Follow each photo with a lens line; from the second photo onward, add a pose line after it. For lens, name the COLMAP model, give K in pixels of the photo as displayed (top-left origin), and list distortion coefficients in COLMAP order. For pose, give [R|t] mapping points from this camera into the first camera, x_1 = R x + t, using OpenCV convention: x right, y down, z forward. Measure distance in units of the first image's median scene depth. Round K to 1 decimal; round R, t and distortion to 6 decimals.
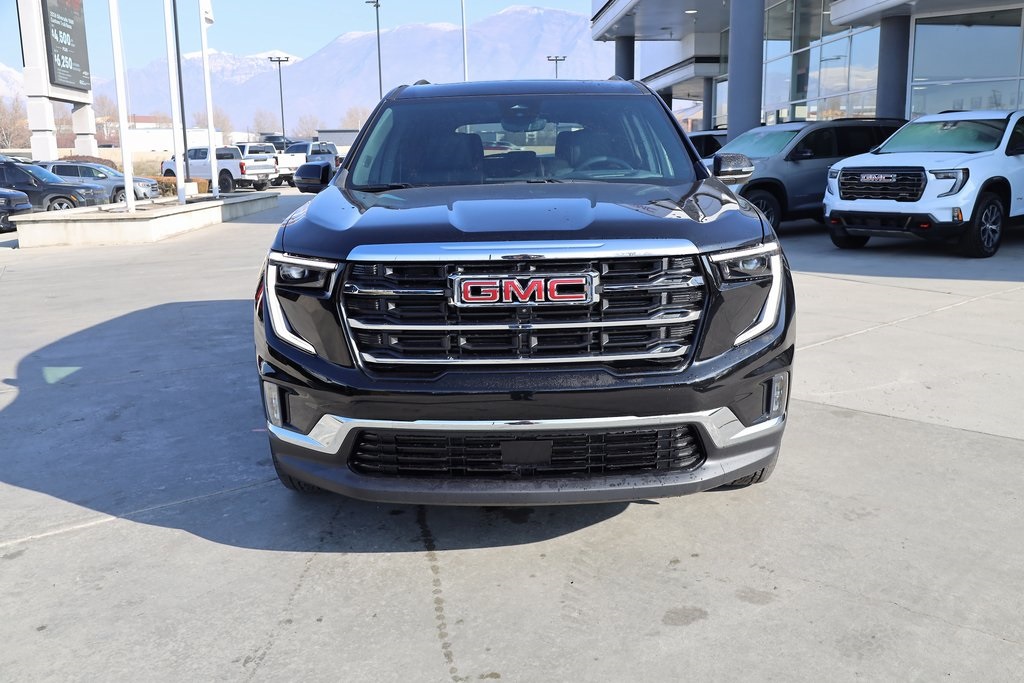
lens RADIAL K [[892.6, 0, 513.2], [0, 892.6, 339.2], [0, 0, 1]] dist [-0.015530, 0.000712]
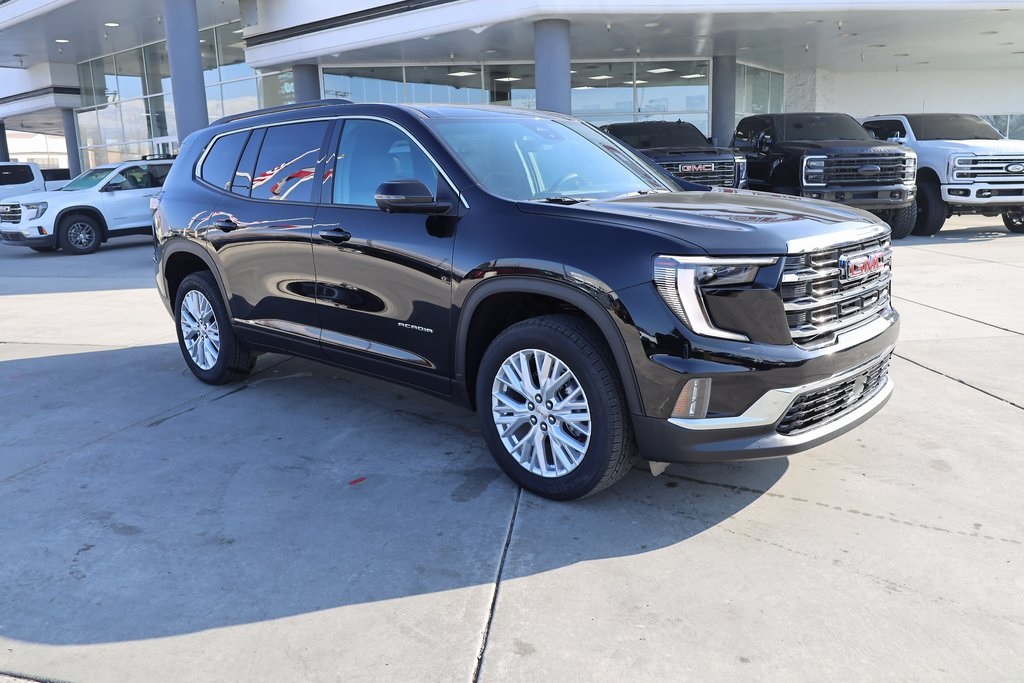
lens RADIAL K [[797.8, 0, 514.2], [0, 797.8, 340.2], [0, 0, 1]] dist [-0.024893, 0.004998]
pose [[0.681828, -0.153772, 0.715168, -0.953164], [0.162302, 0.985089, 0.057073, -0.074334], [-0.713280, 0.077159, 0.696619, 0.427053]]
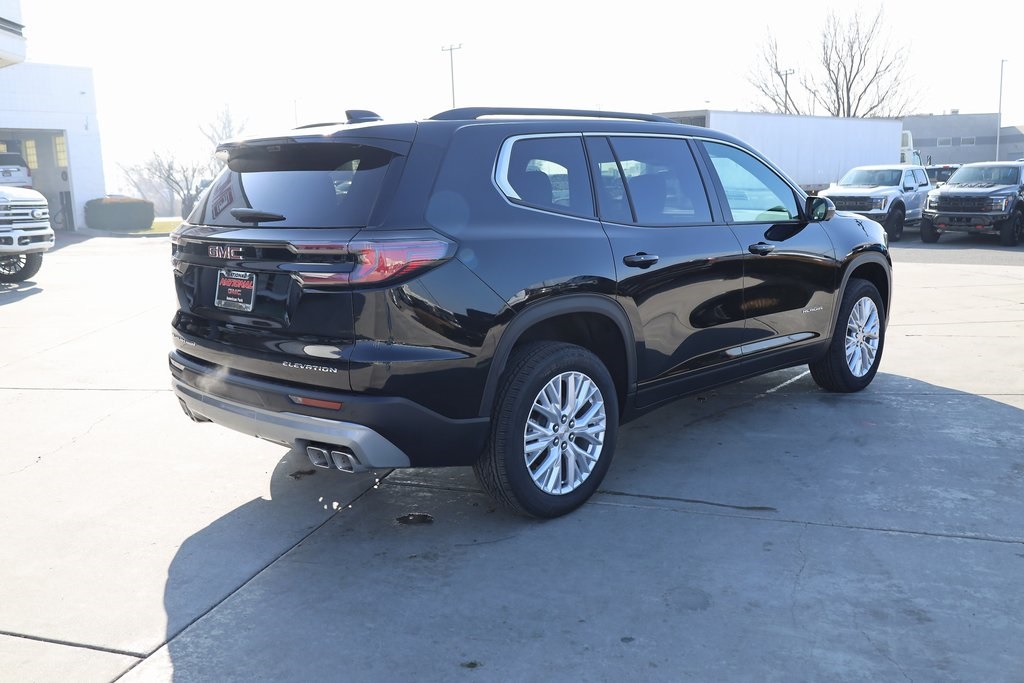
lens RADIAL K [[892.6, 0, 517.5], [0, 892.6, 341.8], [0, 0, 1]] dist [-0.015530, 0.000712]
pose [[-0.727671, -0.084117, 0.680749, -0.969015], [0.169090, 0.939827, 0.296875, -0.551748], [-0.664759, 0.331135, -0.669661, 2.674163]]
